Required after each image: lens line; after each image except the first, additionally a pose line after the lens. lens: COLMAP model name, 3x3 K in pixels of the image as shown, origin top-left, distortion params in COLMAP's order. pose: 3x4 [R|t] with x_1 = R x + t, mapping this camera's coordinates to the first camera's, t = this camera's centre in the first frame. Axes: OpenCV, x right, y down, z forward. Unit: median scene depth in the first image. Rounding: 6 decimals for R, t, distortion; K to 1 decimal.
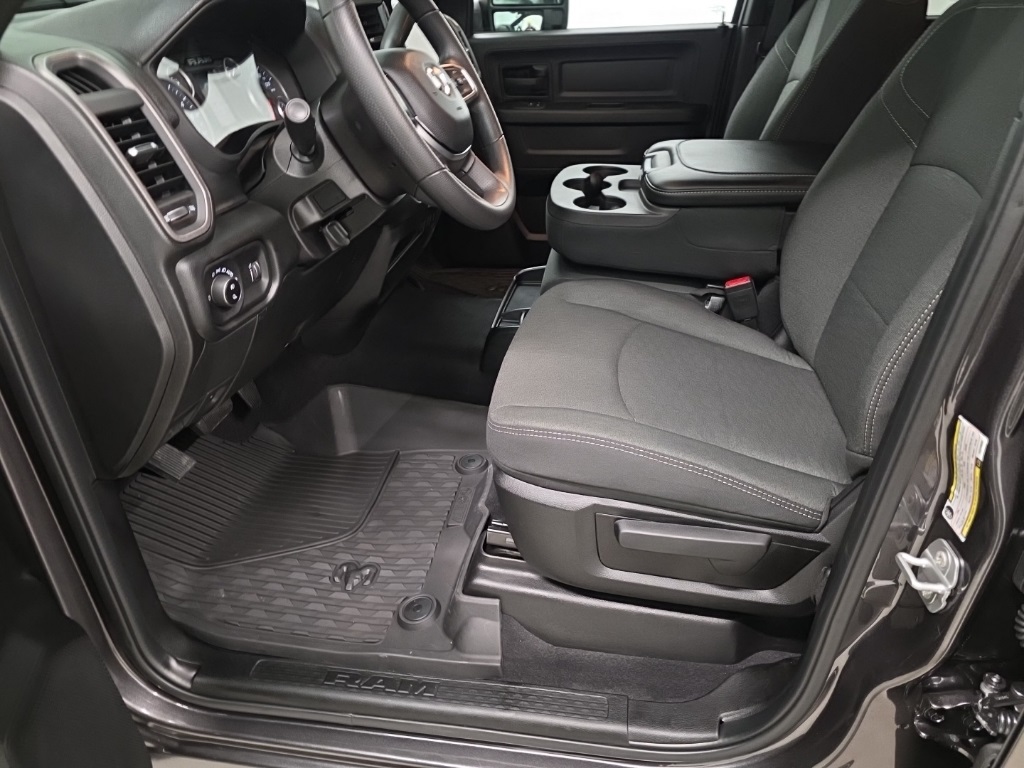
lens RADIAL K [[682.7, 0, 512.0], [0, 682.7, 384.0], [0, 0, 1]] dist [0.082407, -0.113255]
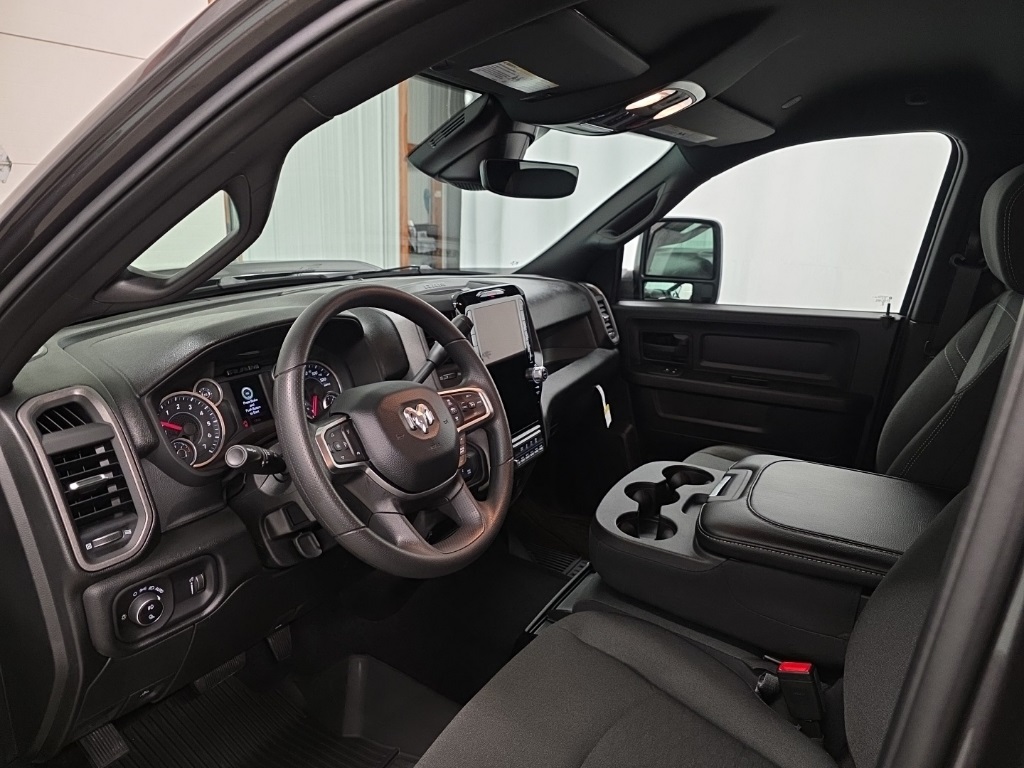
lens RADIAL K [[679.8, 0, 514.9], [0, 679.8, 382.2], [0, 0, 1]] dist [0.043707, -0.037033]
pose [[0.929928, 0.116222, -0.348893, 0.334972], [-0.199942, 0.956053, -0.214442, -0.284894], [0.308638, 0.269174, 0.912298, 0.123693]]
